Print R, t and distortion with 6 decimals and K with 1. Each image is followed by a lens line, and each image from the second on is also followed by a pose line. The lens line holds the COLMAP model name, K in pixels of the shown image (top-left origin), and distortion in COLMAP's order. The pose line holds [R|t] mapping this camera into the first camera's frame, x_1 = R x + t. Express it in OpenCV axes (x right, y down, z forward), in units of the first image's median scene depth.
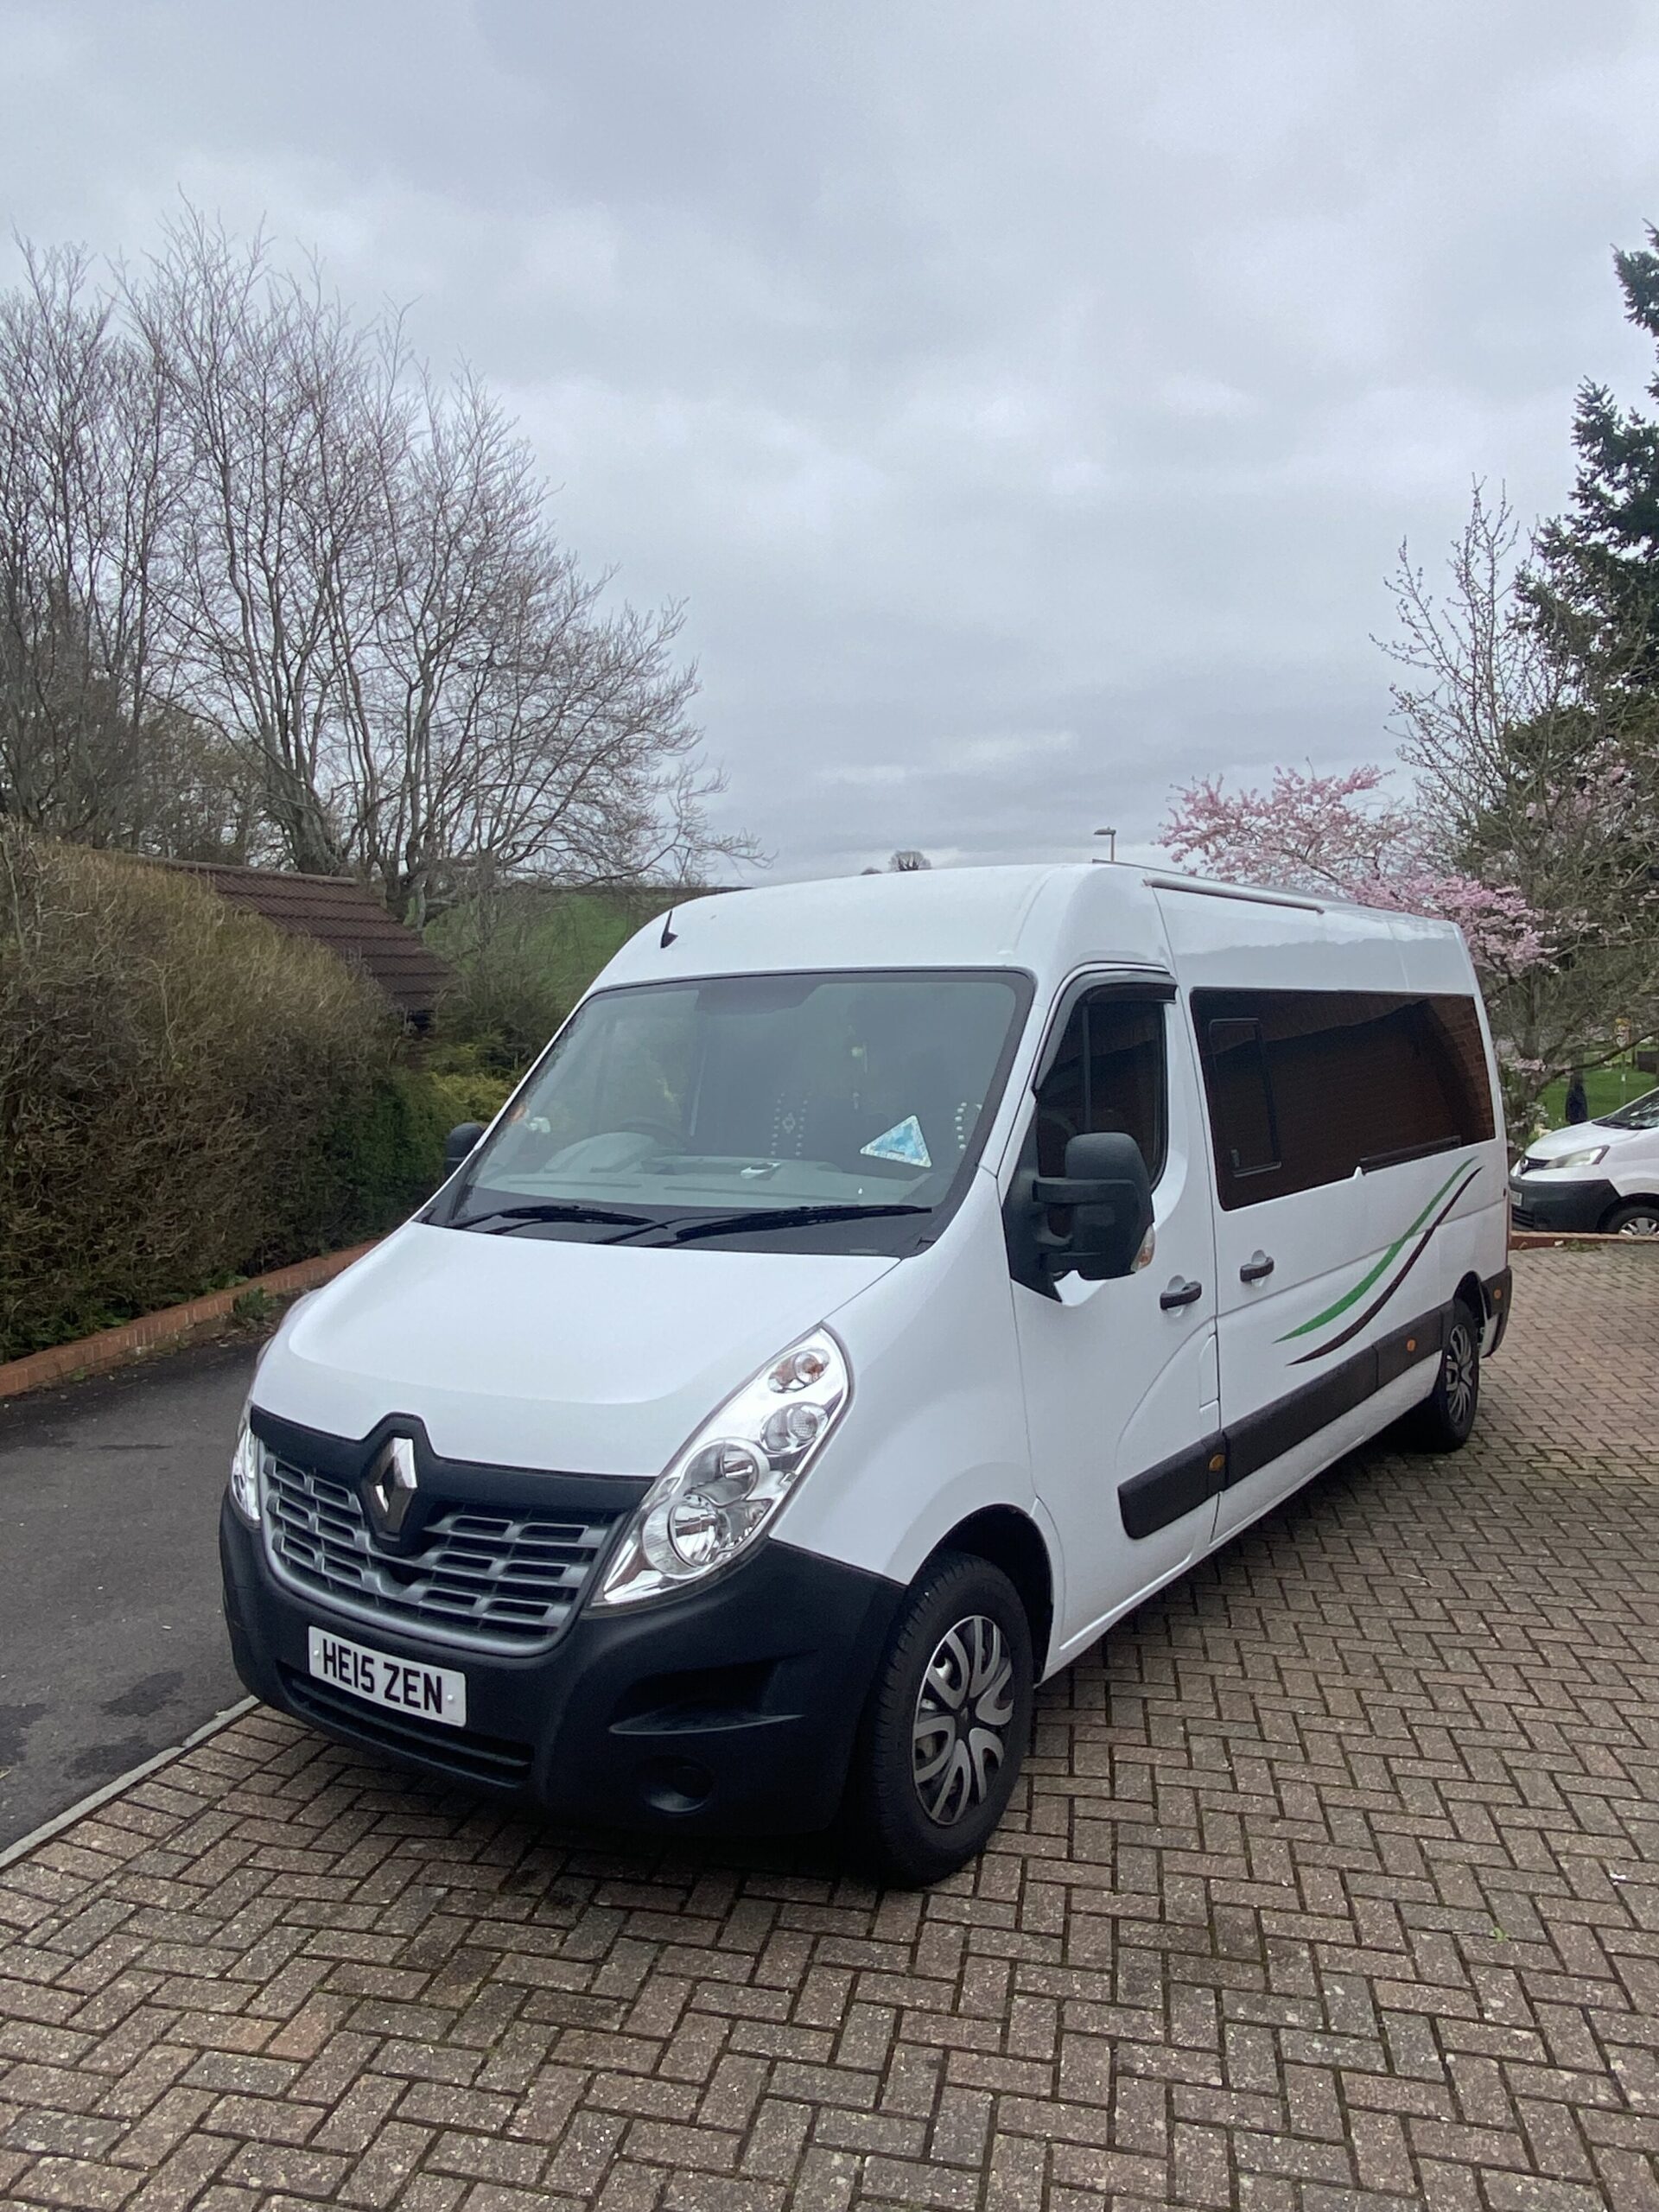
lens RADIAL K [[1561.6, 0, 840.7], [0, 1561.6, 1074.7], [0, 0, 1]] dist [0.061303, -0.068330]
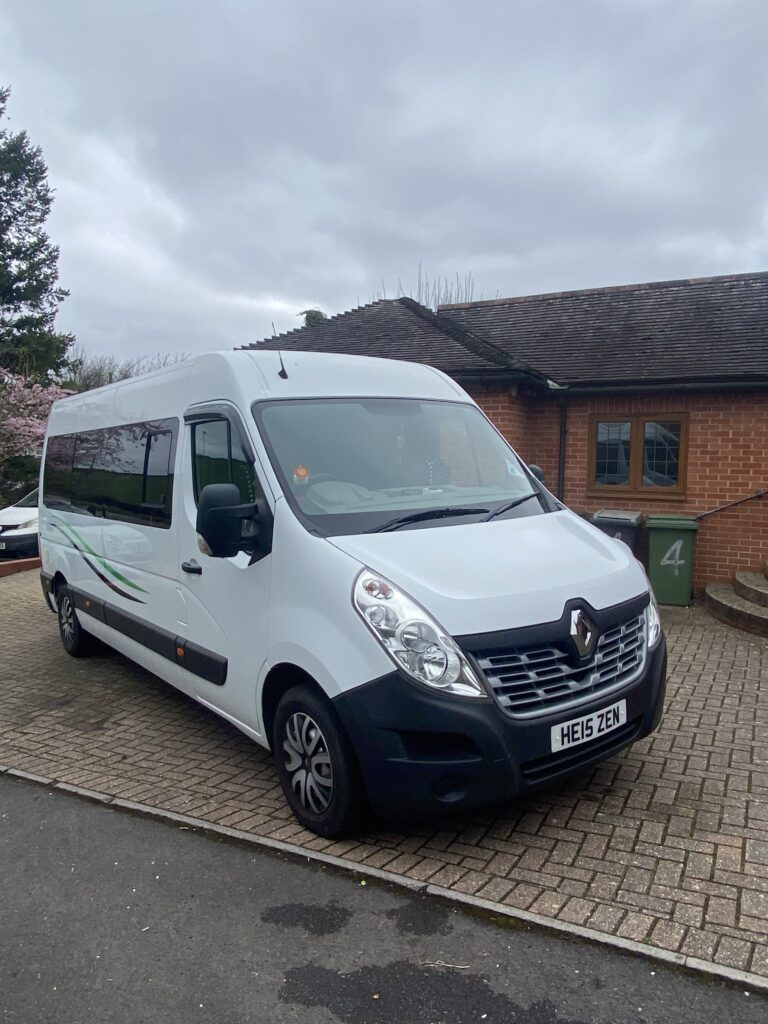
lens RADIAL K [[722.9, 0, 389.2], [0, 722.9, 497.5], [0, 0, 1]] dist [0.061303, -0.068330]
pose [[0.298642, -0.049001, 0.953106, -1.240039], [0.056425, 0.997841, 0.033621, 0.042966], [-0.952696, 0.043739, 0.300762, 0.948560]]
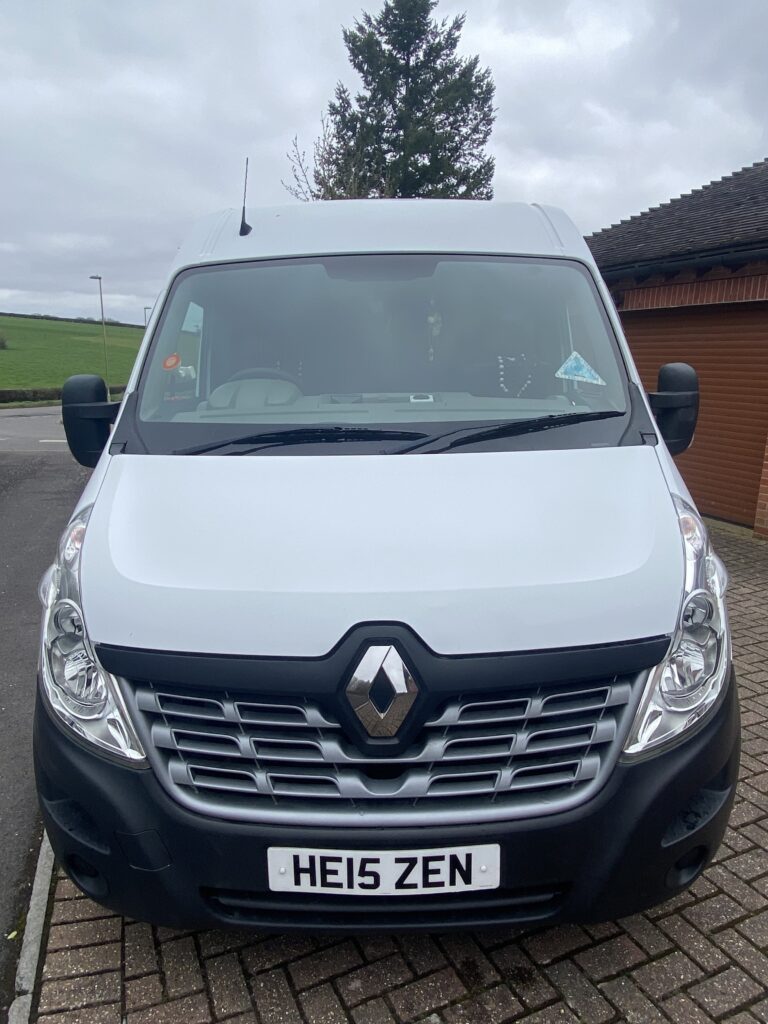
lens RADIAL K [[664.7, 0, 384.0], [0, 664.7, 512.0], [0, 0, 1]] dist [0.045512, -0.049372]
pose [[0.815429, -0.101980, 0.569803, -0.513447], [0.011877, 0.987099, 0.159669, 0.080733], [-0.578735, -0.123432, 0.806121, 0.673224]]
